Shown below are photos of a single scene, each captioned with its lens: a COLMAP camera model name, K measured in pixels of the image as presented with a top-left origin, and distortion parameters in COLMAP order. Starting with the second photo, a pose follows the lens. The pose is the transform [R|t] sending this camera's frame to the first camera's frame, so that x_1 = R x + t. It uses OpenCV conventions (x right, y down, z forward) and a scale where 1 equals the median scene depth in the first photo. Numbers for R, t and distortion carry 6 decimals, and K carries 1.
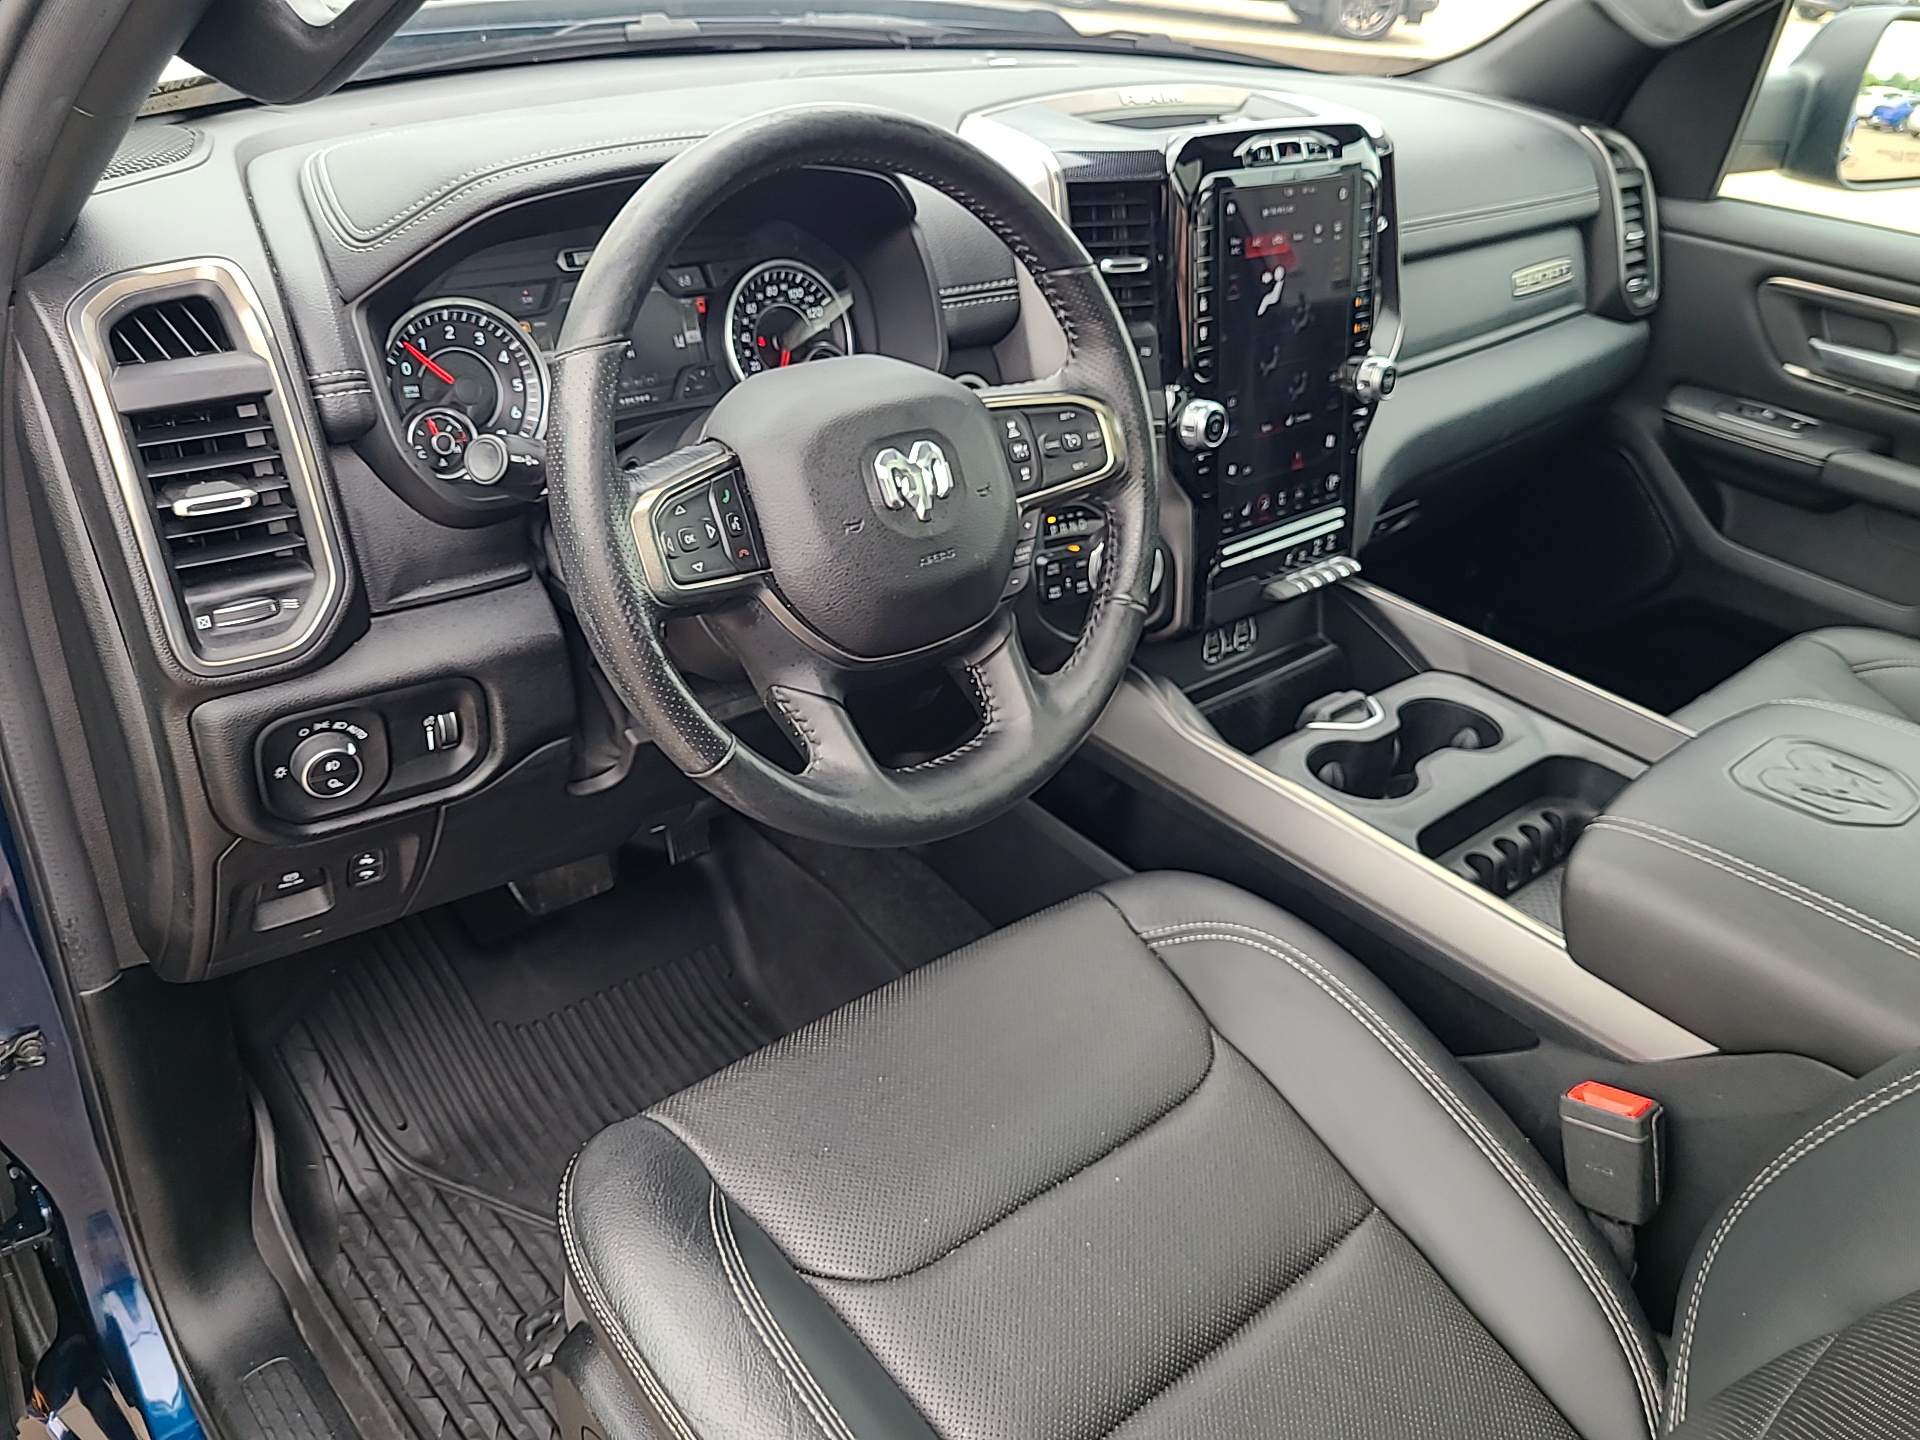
lens RADIAL K [[1485.2, 0, 969.4], [0, 1485.2, 720.5], [0, 0, 1]] dist [0.001177, 0.006214]
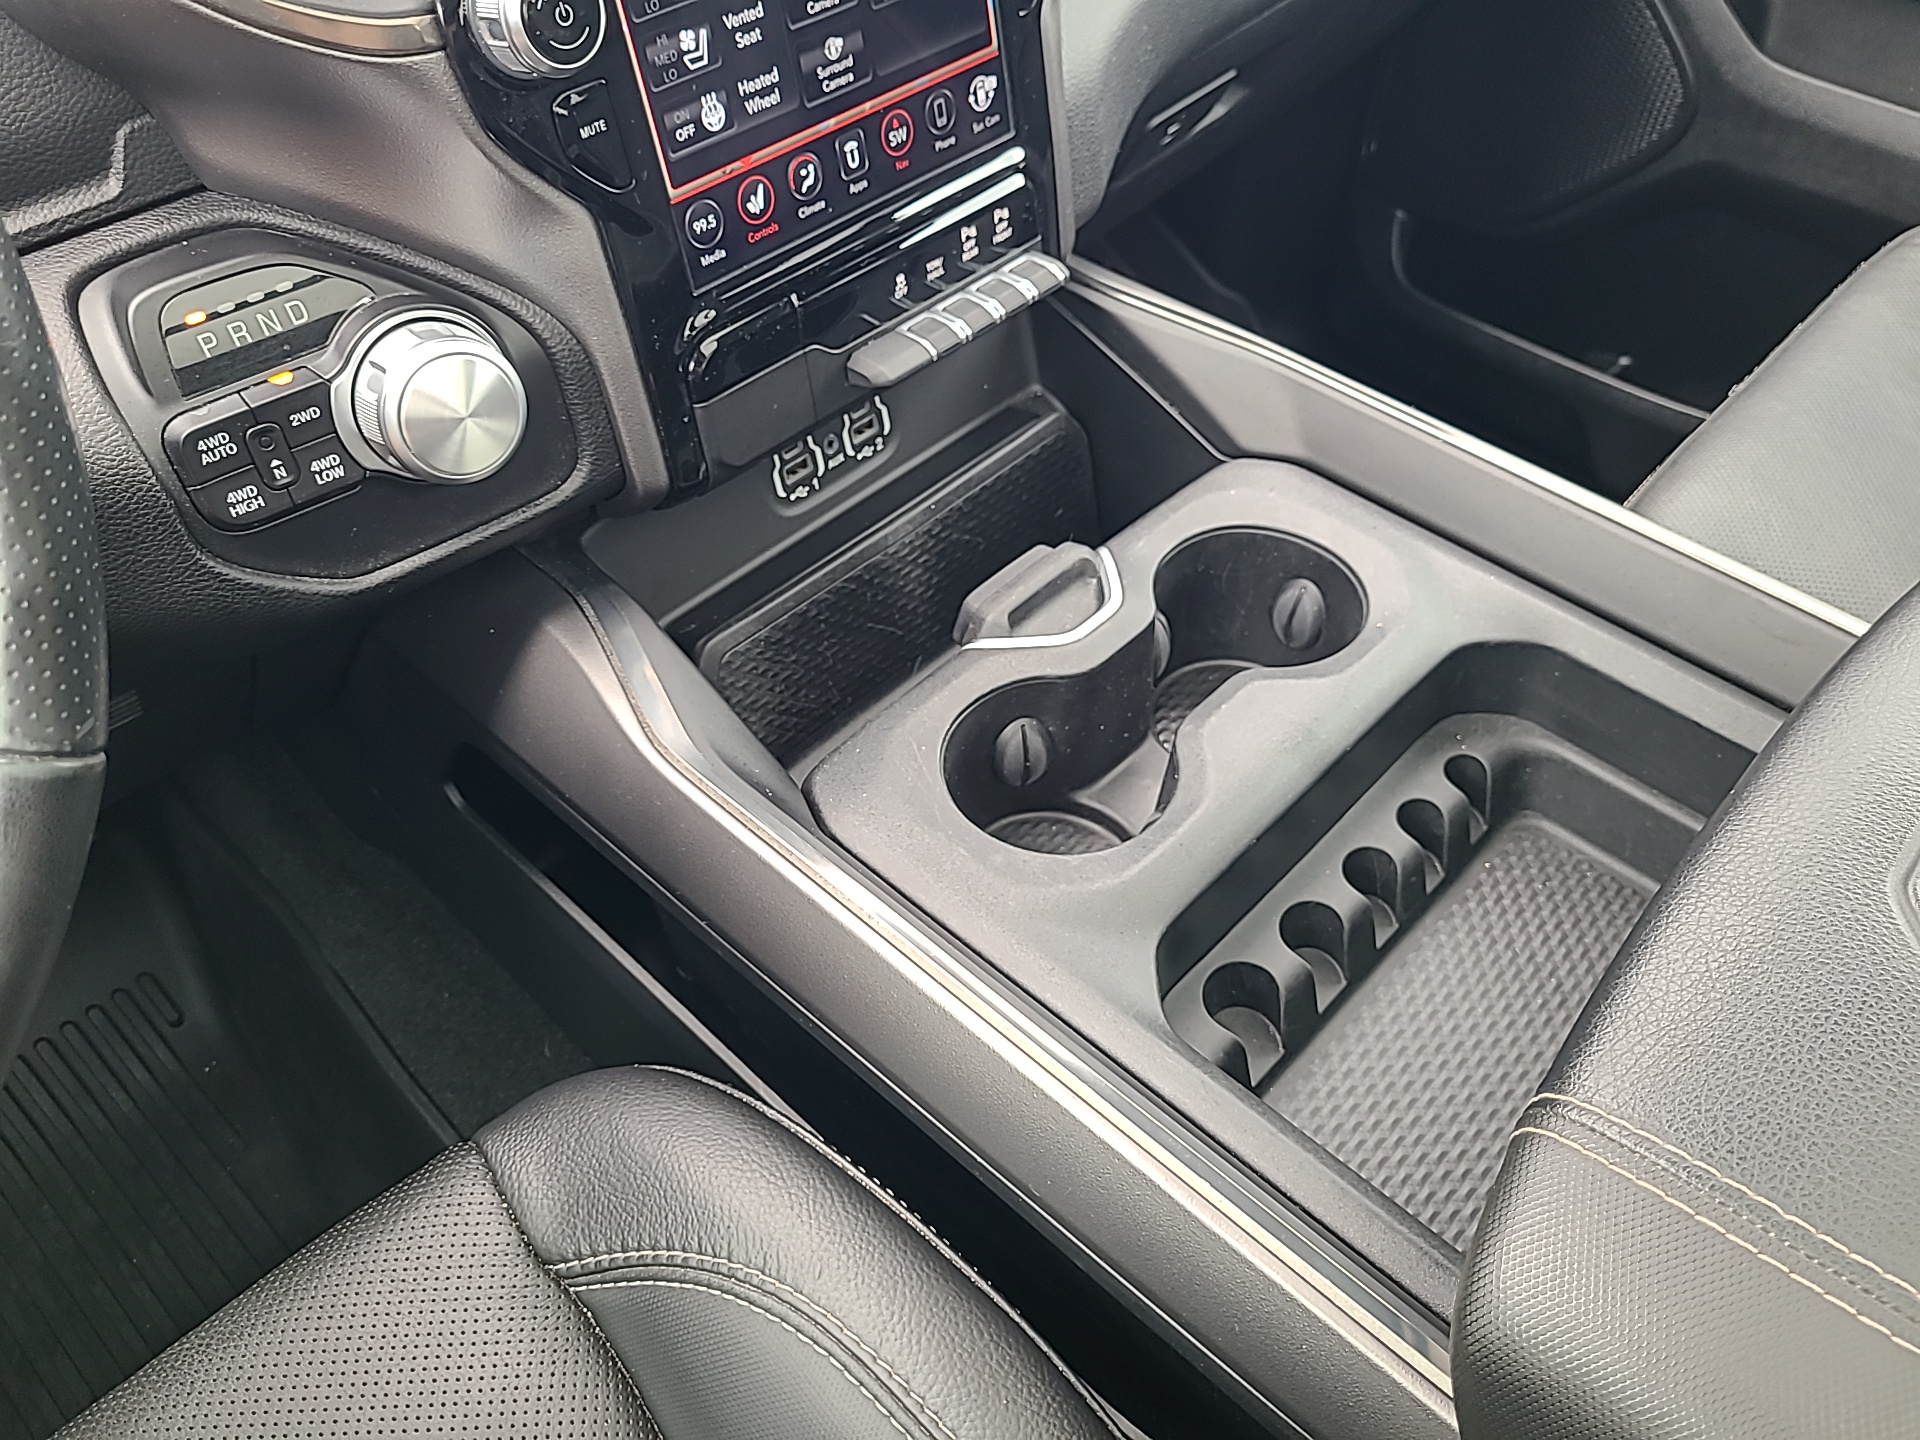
lens RADIAL K [[1485.2, 0, 953.1], [0, 1485.2, 730.4], [0, 0, 1]] dist [0.001177, 0.006214]
pose [[0.993550, -0.113319, -0.004180, 0.244866], [0.109730, 0.951478, 0.287488, -0.121297], [-0.028600, -0.286092, 0.957775, 0.577545]]
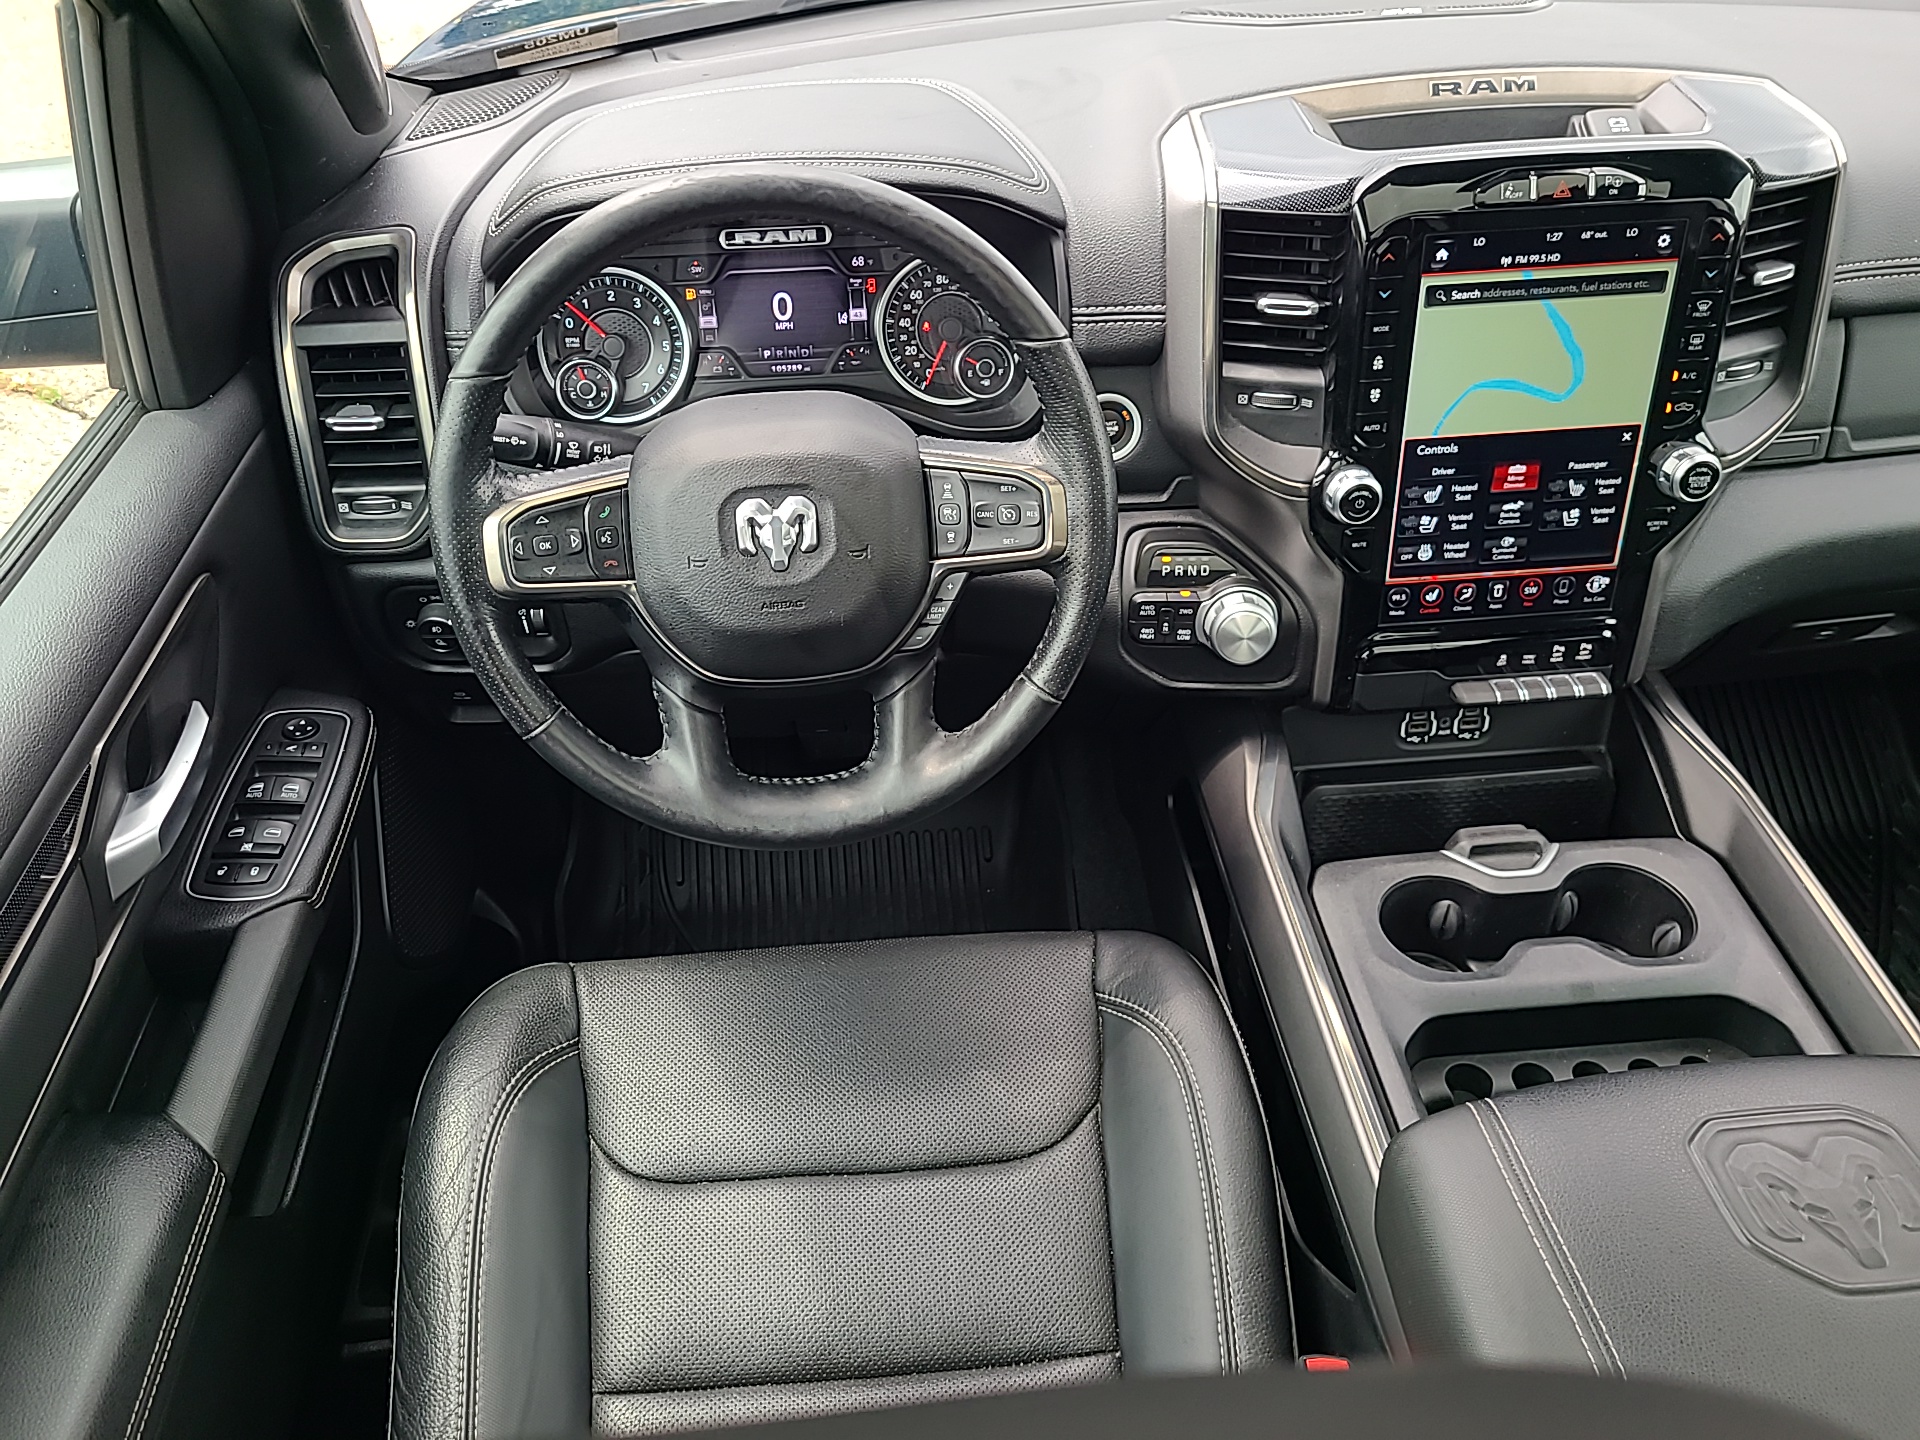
lens RADIAL K [[1485.2, 0, 974.4], [0, 1485.2, 731.8], [0, 0, 1]] dist [0.001177, 0.006214]
pose [[0.791900, 0.317733, -0.521479, 0.486824], [-0.233287, 0.946610, 0.222502, -0.212254], [0.564333, -0.054545, 0.823743, 0.139088]]
